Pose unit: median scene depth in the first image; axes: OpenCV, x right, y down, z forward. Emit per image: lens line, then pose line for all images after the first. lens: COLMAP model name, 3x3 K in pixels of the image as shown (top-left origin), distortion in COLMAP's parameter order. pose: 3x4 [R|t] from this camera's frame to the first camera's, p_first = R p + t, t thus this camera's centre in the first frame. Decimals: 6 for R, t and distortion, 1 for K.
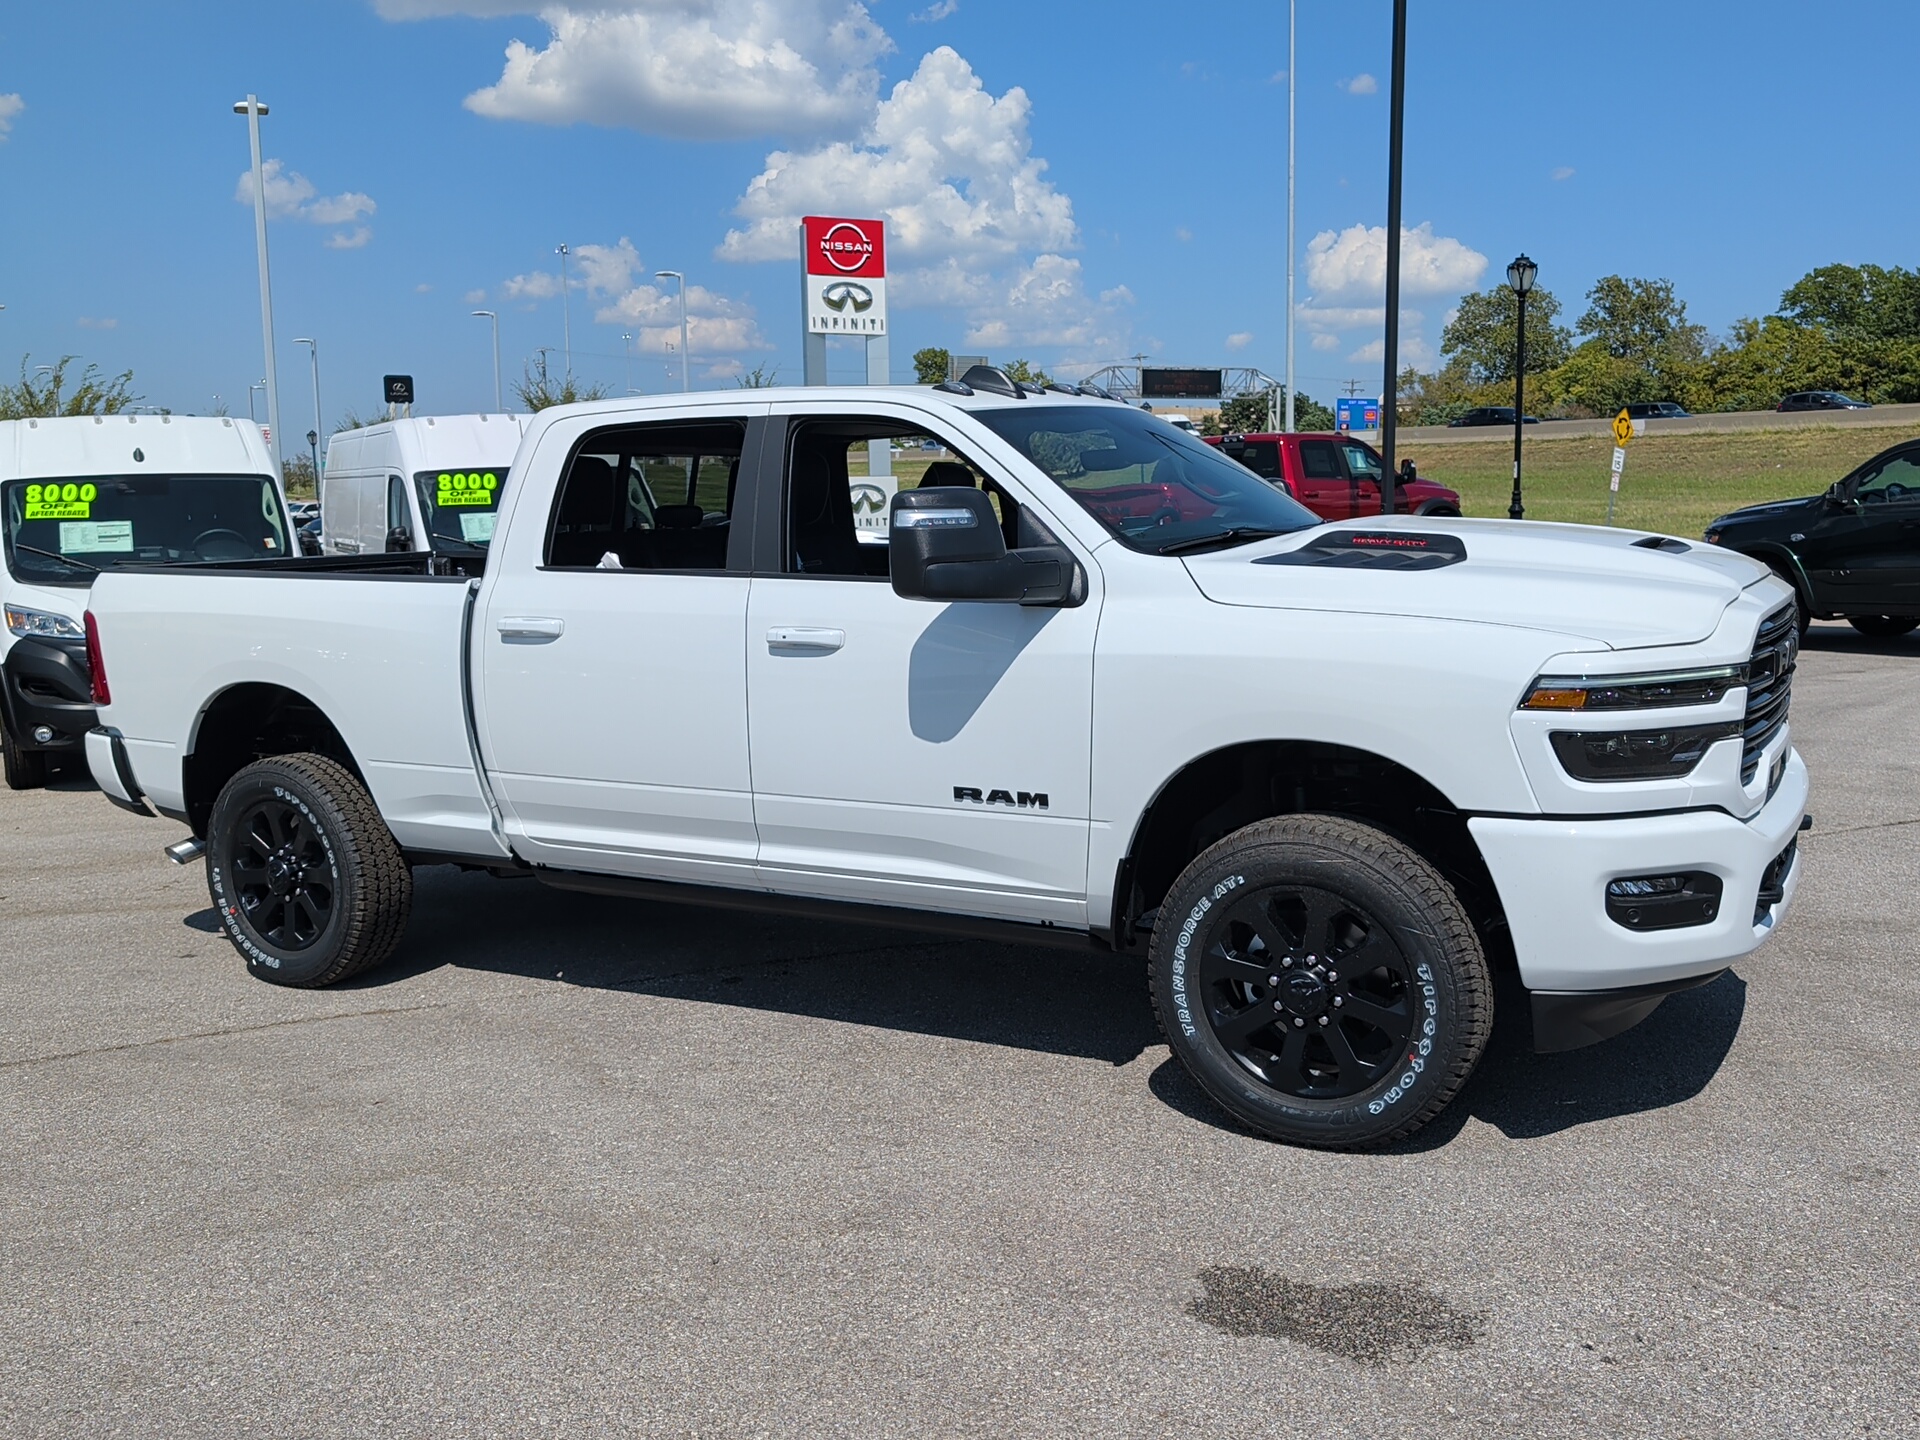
lens RADIAL K [[1708.1, 0, 965.2], [0, 1708.1, 715.8], [0, 0, 1]] dist [0.119917, -0.375041]
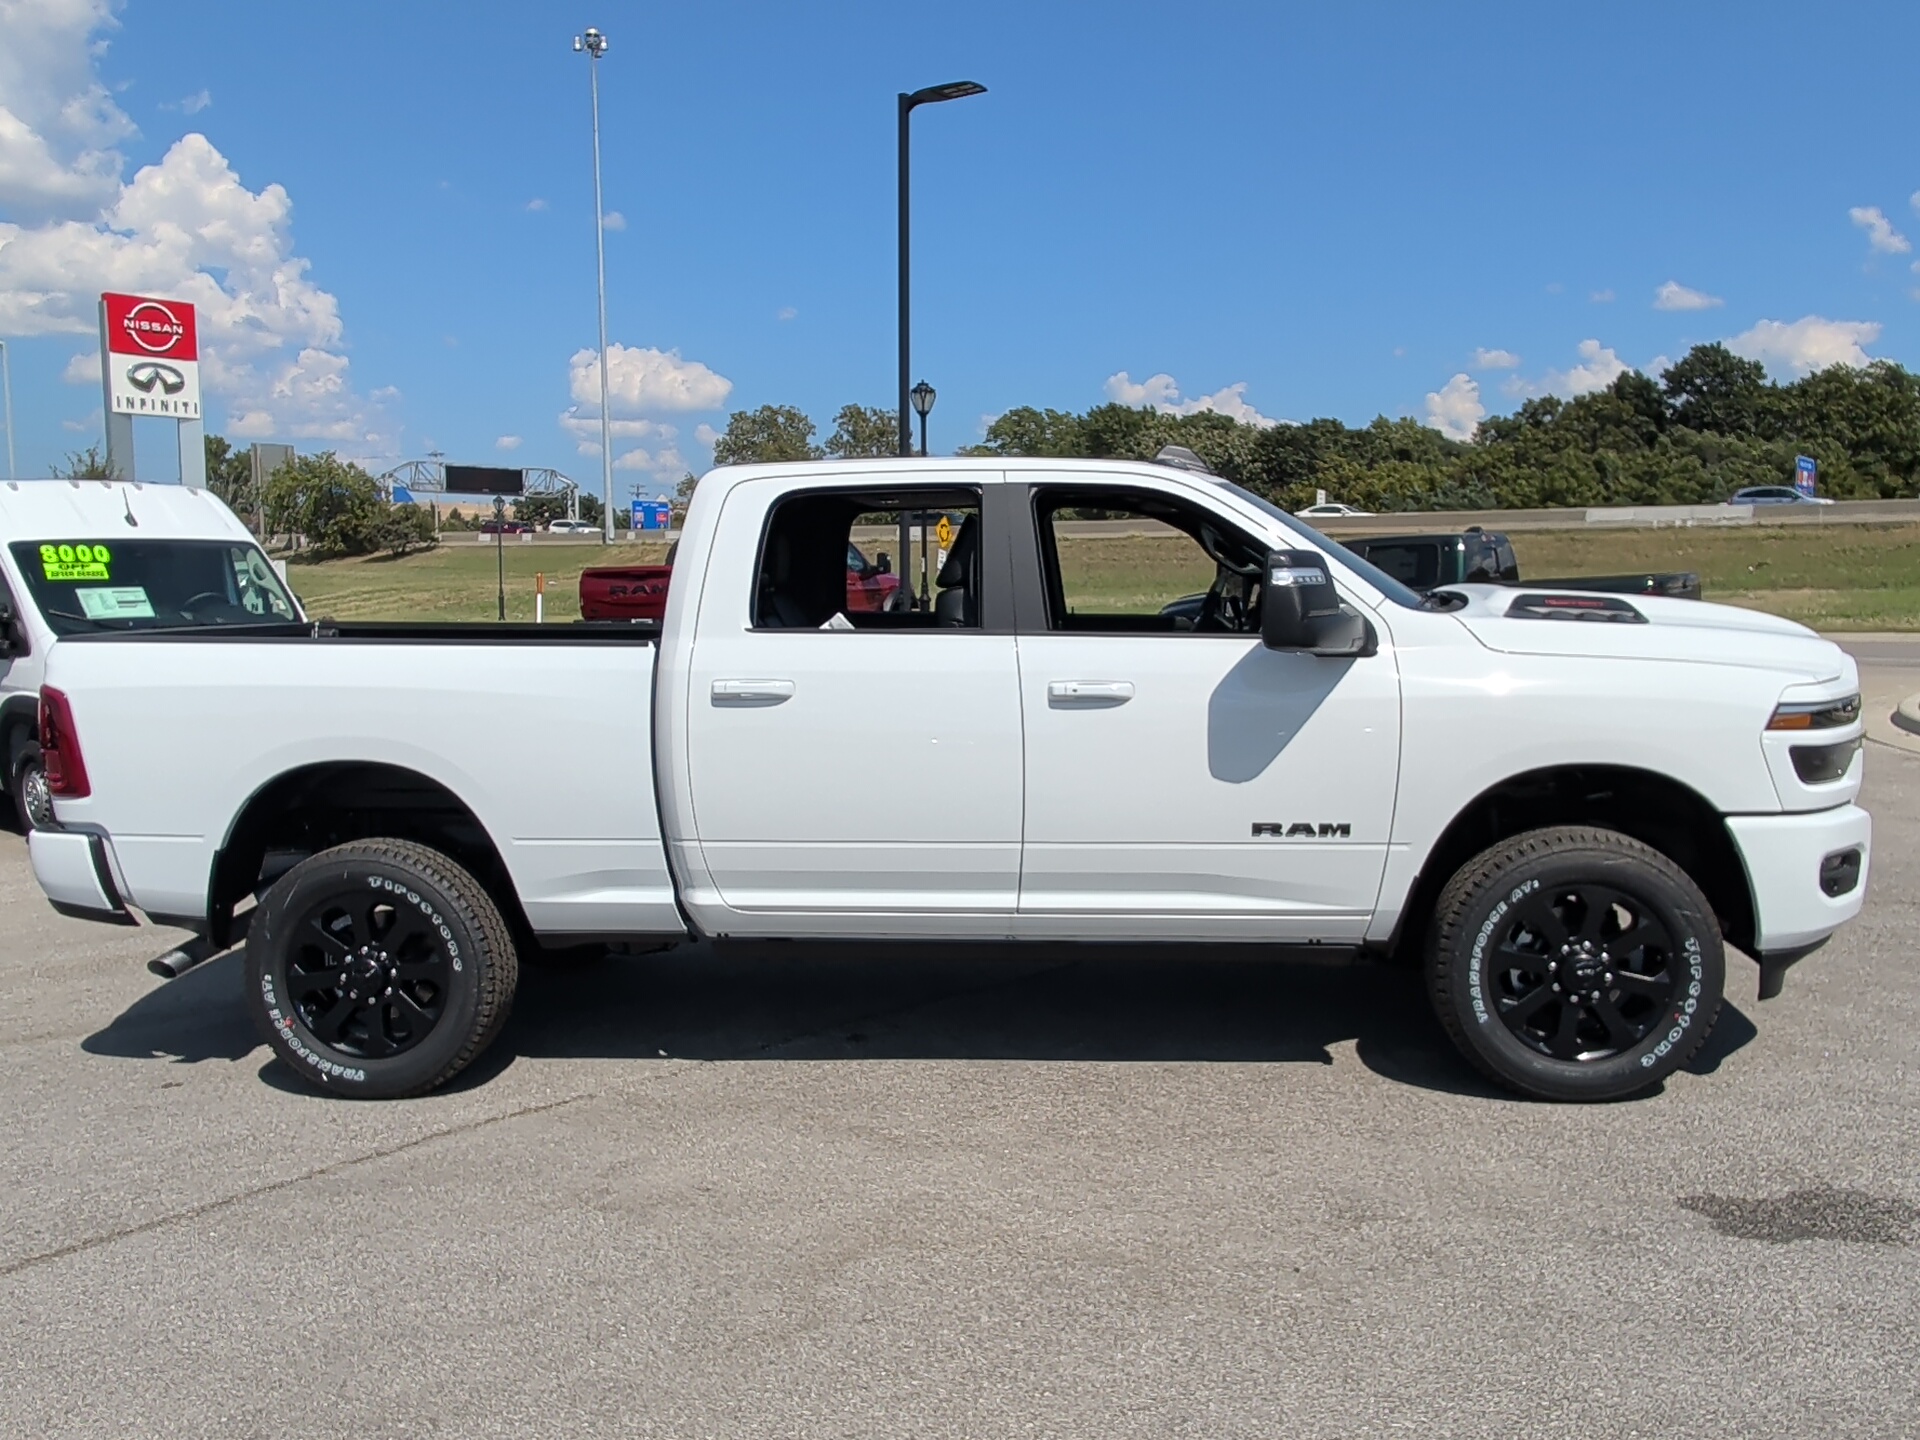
lens RADIAL K [[1591.0, 0, 960.0], [0, 1591.0, 720.0], [0, 0, 1]] dist [-0.015354, 0.041611]
pose [[0.906695, -0.024434, 0.421079, -0.287073], [0.043671, 0.998393, -0.036101, 0.001915], [-0.419520, 0.051122, 0.906305, 0.071145]]
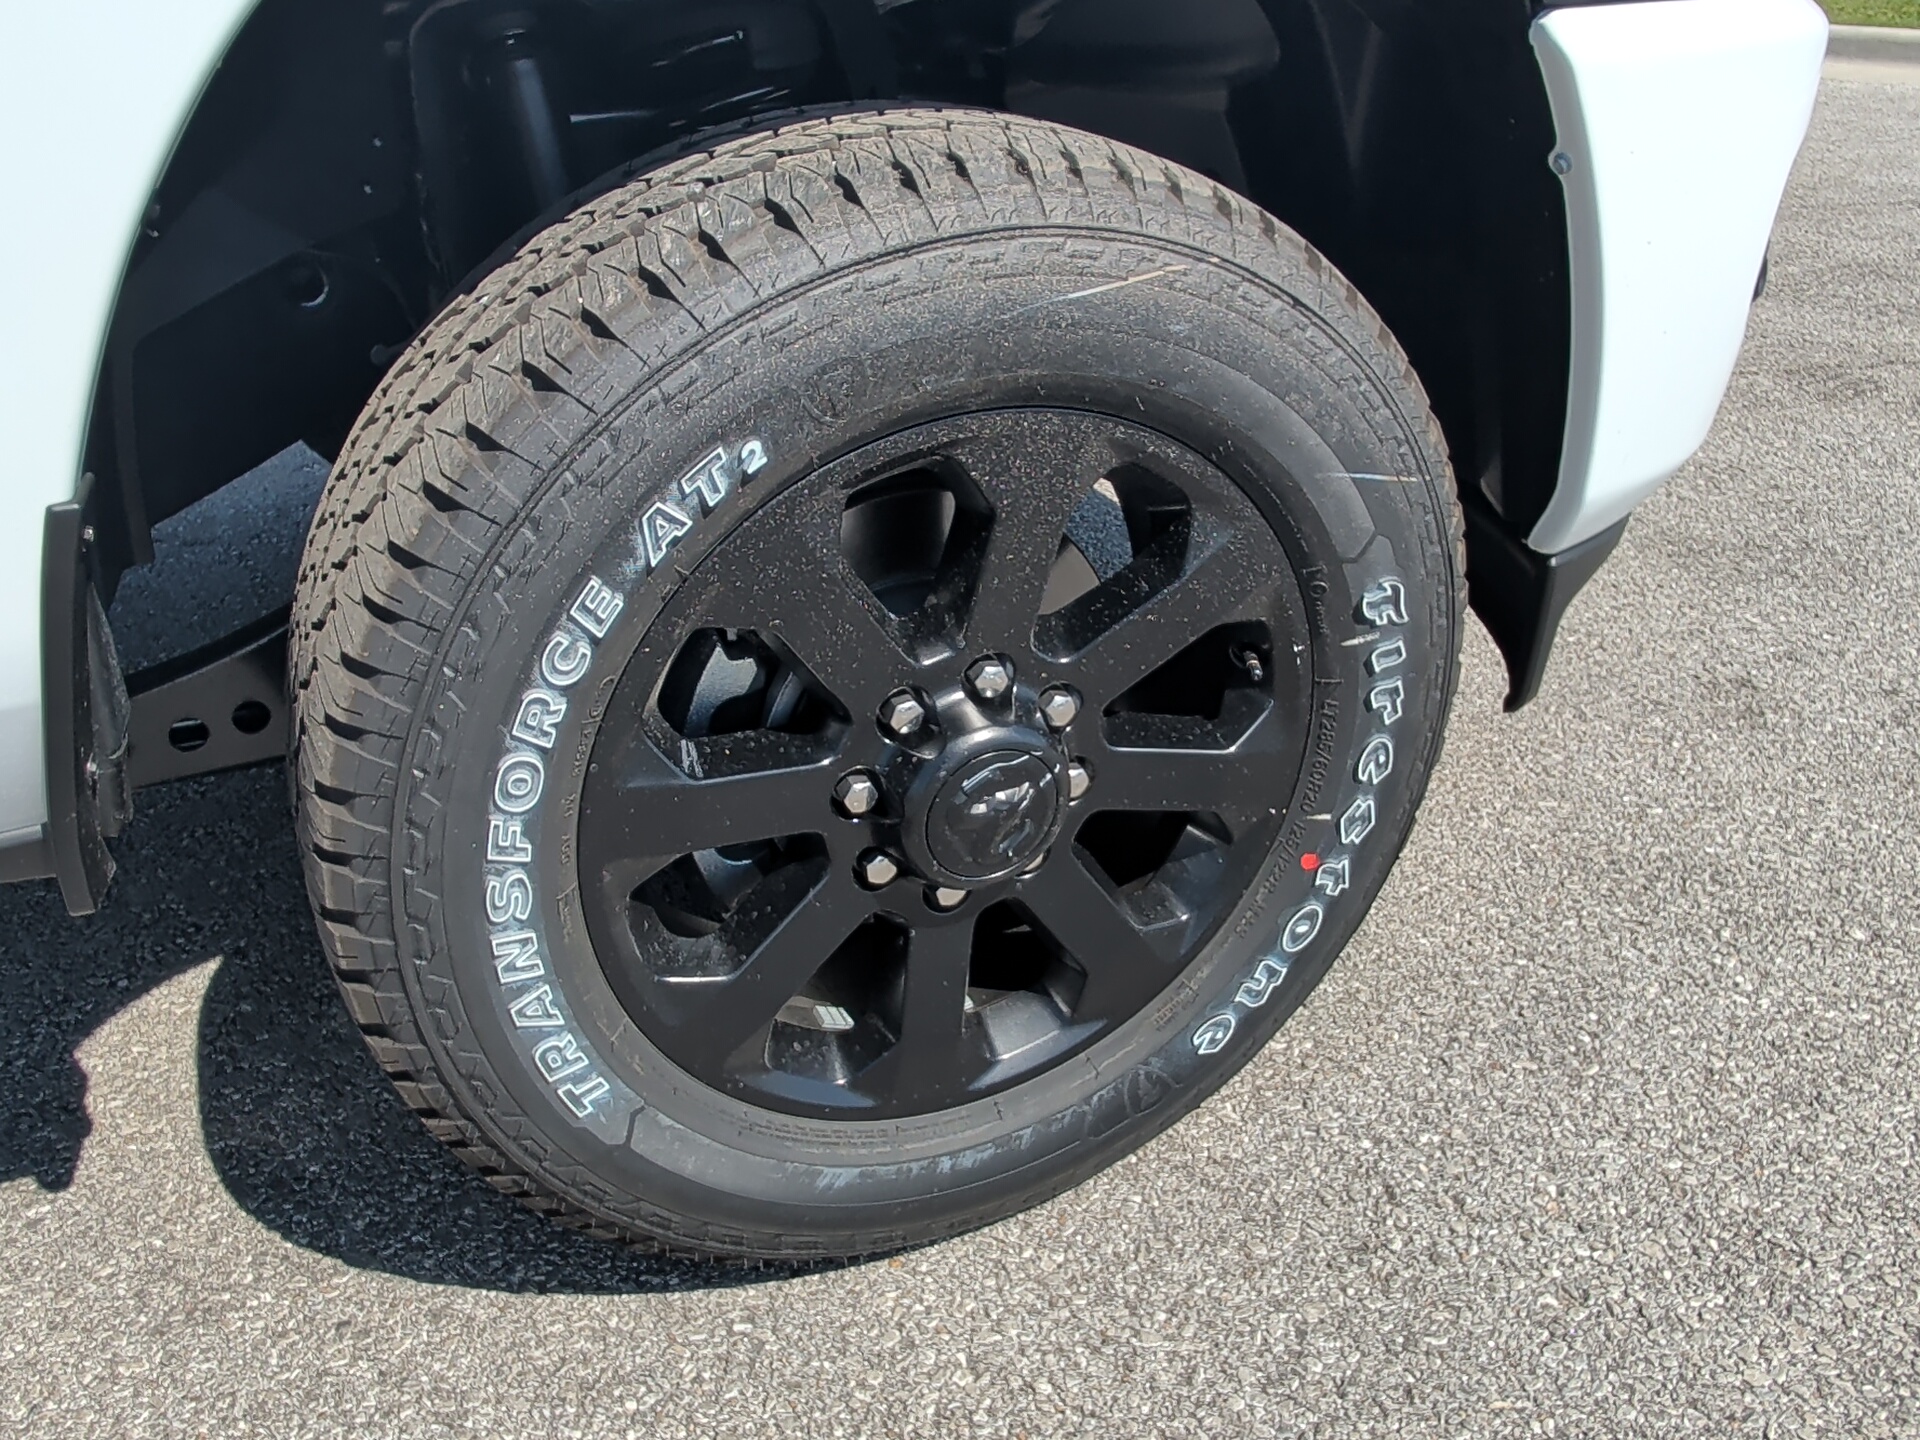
lens RADIAL K [[1591.0, 0, 960.0], [0, 1591.0, 720.0], [0, 0, 1]] dist [-0.015354, 0.041611]
pose [[0.586663, -0.373427, 0.718595, 0.007298], [0.103841, 0.914702, 0.390560, 0.021580], [-0.803146, -0.154507, 0.575399, 0.371366]]
